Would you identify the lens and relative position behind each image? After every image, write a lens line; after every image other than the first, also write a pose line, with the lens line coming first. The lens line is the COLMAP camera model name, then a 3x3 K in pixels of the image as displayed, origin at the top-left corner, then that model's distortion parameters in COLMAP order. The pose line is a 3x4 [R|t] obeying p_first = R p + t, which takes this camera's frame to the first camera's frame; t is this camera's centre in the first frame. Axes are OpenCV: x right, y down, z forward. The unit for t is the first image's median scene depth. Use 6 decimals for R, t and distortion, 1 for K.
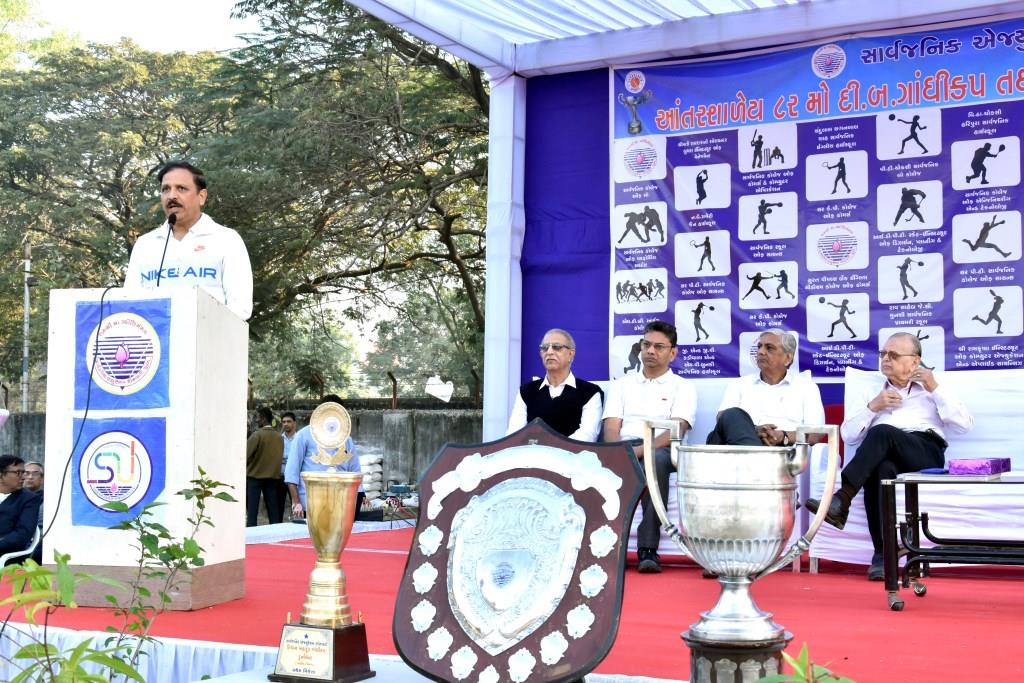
lens RADIAL K [[1319.4, 0, 516.3], [0, 1319.4, 354.7], [0, 0, 1]] dist [-0.009421, 0.000000]
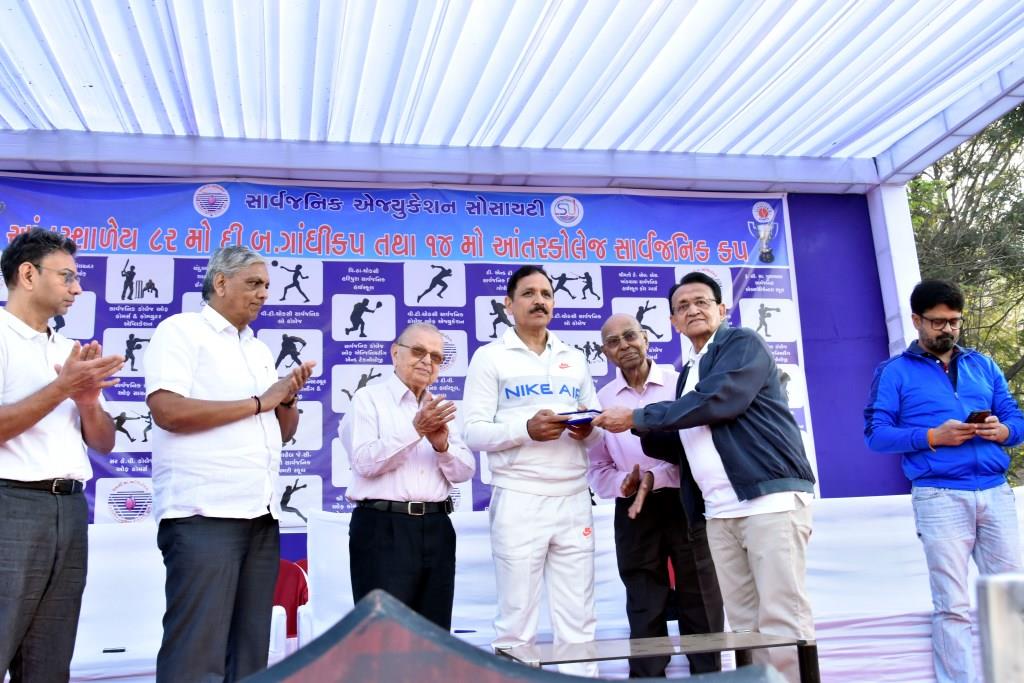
lens RADIAL K [[1044.0, 0, 513.8], [0, 1044.0, 343.9], [0, 0, 1]] dist [-0.036602, 0.000000]
pose [[0.790799, 0.102296, 0.603467, -0.040148], [0.002731, 0.985335, -0.170607, 0.014144], [-0.612069, 0.136564, 0.778923, 0.279692]]
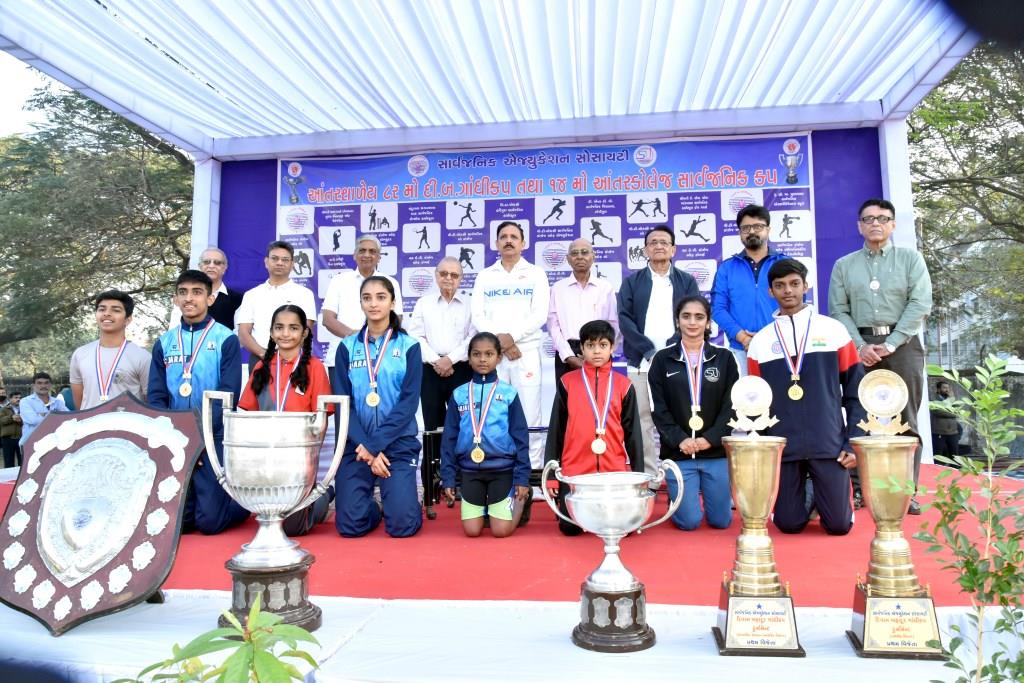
lens RADIAL K [[786.2, 0, 514.5], [0, 786.2, 347.2], [0, 0, 1]] dist [-0.054289, 0.025218]
pose [[0.946298, 0.016927, 0.322853, 0.045556], [-0.014866, 0.999850, -0.008848, 0.003213], [-0.322955, 0.003573, 0.946408, 0.068011]]
